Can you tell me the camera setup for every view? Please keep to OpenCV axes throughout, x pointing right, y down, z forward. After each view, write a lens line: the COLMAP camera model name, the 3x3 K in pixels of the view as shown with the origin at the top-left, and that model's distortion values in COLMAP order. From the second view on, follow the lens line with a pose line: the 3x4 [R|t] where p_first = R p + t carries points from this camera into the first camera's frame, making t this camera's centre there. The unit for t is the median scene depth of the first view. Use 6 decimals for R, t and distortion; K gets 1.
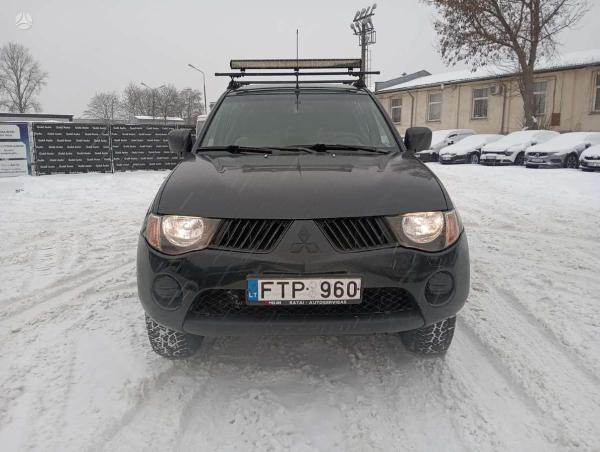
lens RADIAL K [[460.7, 0, 297.0], [0, 460.7, 225.4], [0, 0, 1]] dist [0.031991, -0.084499]
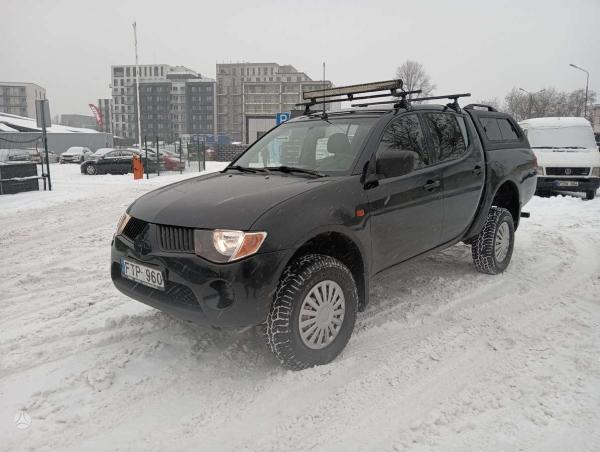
lens RADIAL K [[460.7, 0, 297.0], [0, 460.7, 225.4], [0, 0, 1]] dist [0.031991, -0.084499]
pose [[0.719856, 0.112969, -0.684869, 0.677835], [-0.123147, 0.991800, 0.034160, -0.057316], [0.683113, 0.059749, 0.727865, 0.148972]]
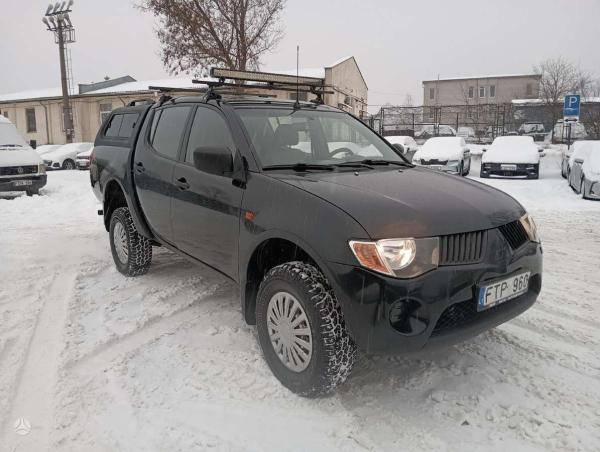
lens RADIAL K [[460.7, 0, 297.0], [0, 460.7, 225.4], [0, 0, 1]] dist [0.031991, -0.084499]
pose [[0.803235, -0.101748, 0.586907, -0.556337], [0.109268, 0.993752, 0.022736, -0.052836], [-0.585554, 0.045868, 0.809335, 0.184049]]
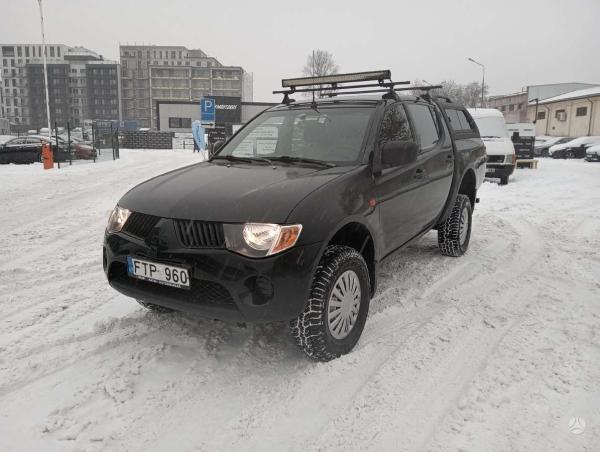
lens RADIAL K [[460.7, 0, 297.0], [0, 460.7, 225.4], [0, 0, 1]] dist [0.031991, -0.084499]
pose [[0.835473, 0.107470, -0.538920, 0.539334], [-0.102695, 0.993948, 0.039004, -0.043025], [0.539850, 0.022757, 0.841453, 0.054574]]
